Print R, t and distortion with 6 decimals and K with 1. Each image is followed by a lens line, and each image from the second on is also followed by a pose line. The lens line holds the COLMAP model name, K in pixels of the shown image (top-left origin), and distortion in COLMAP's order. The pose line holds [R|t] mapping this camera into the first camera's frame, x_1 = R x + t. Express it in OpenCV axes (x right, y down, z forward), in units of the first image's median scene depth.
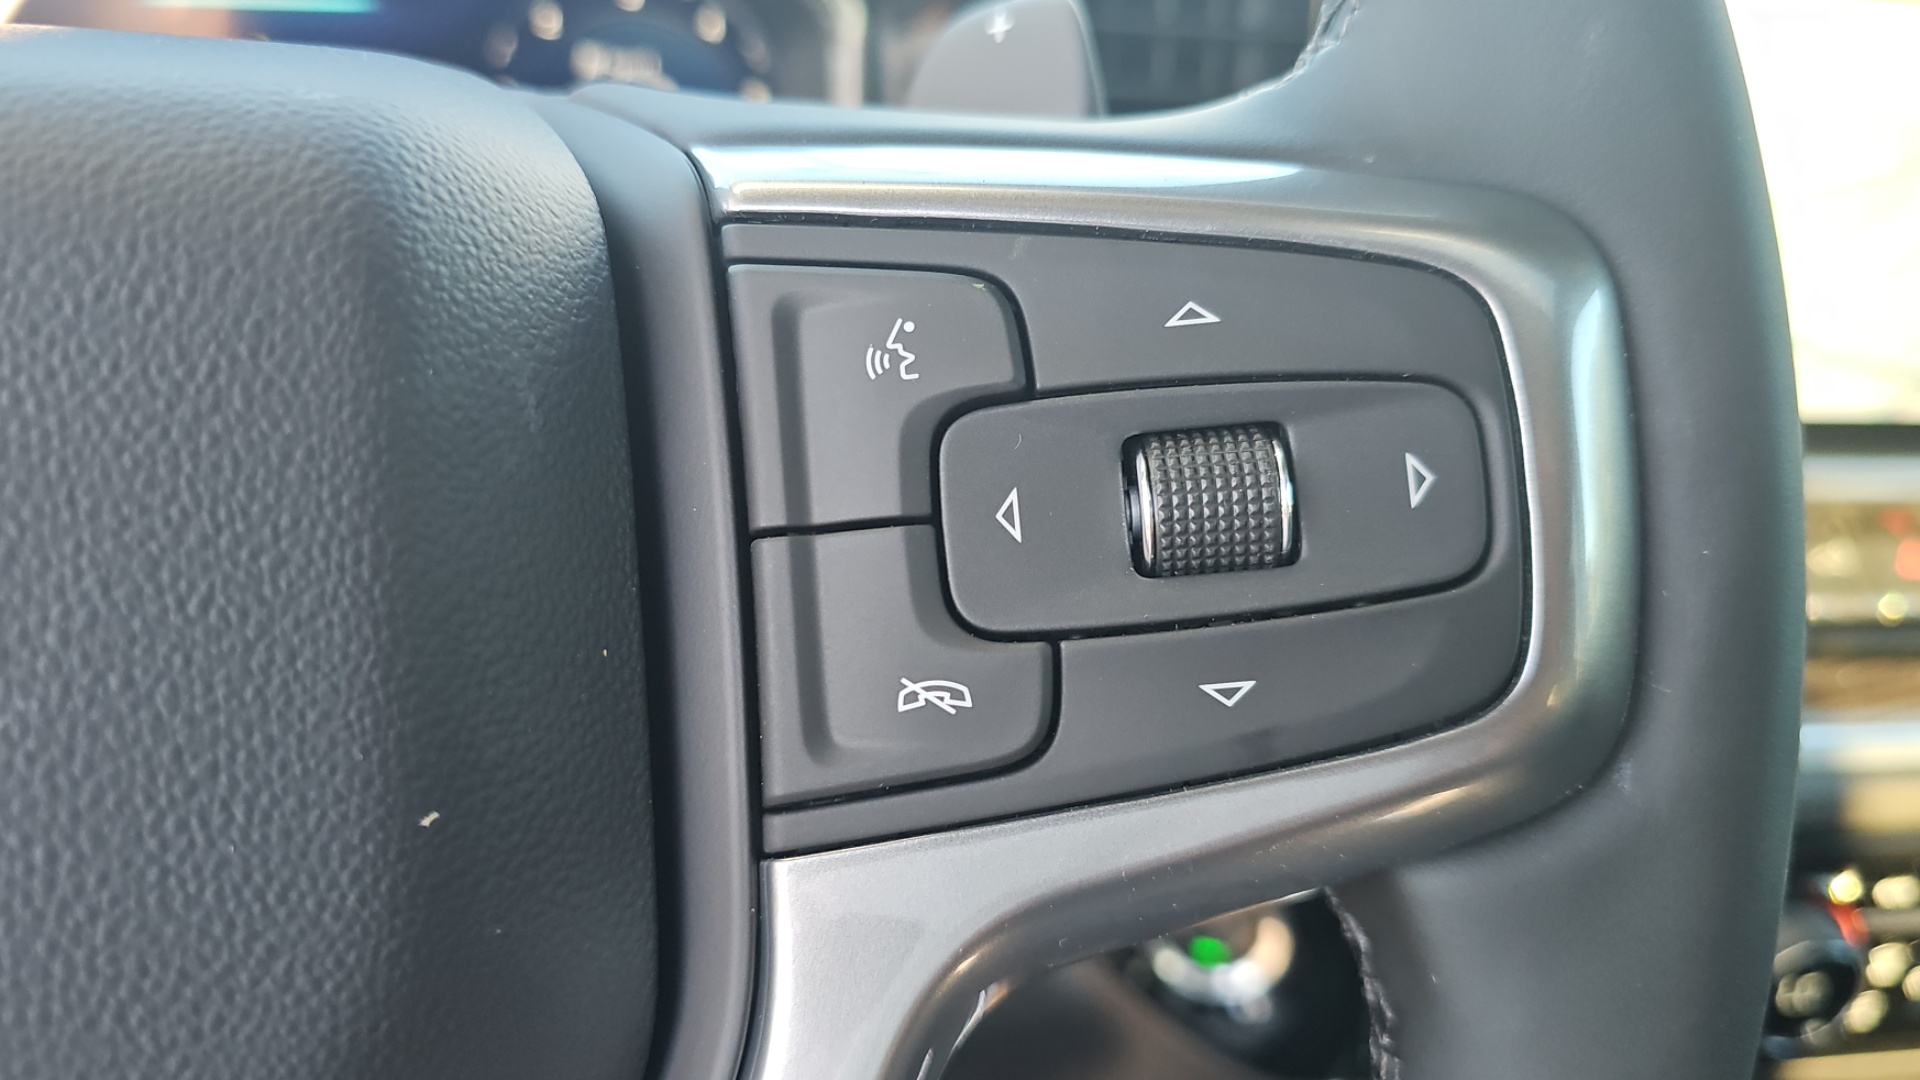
lens RADIAL K [[1386.7, 0, 961.7], [0, 1386.7, 540.0], [0, 0, 1]] dist [0.037670, -0.047383]
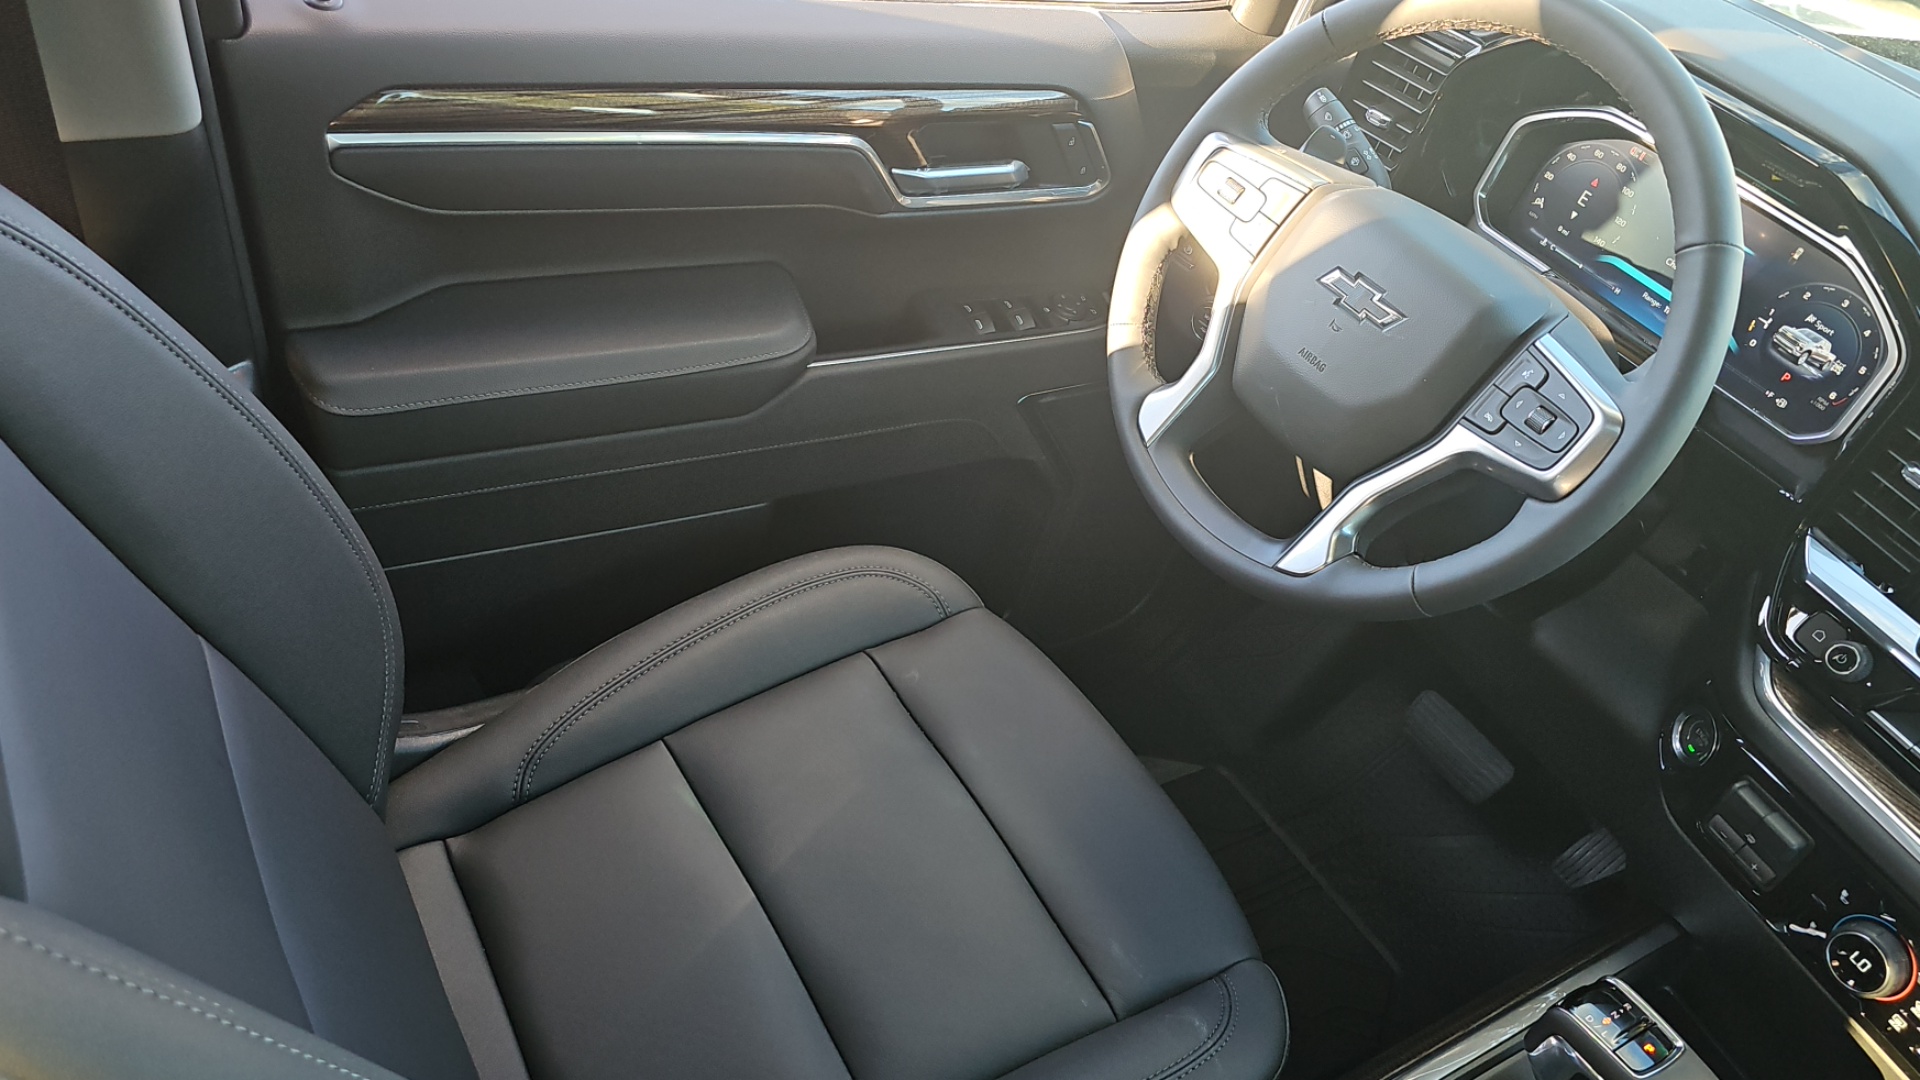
lens RADIAL K [[1386.7, 0, 966.4], [0, 1386.7, 532.1], [0, 0, 1]] dist [0.037670, -0.047383]
pose [[0.297617, 0.621738, -0.724476, 4.211441], [-0.564670, 0.726532, 0.391534, -0.651634], [0.769787, 0.292562, 0.567305, -4.321840]]
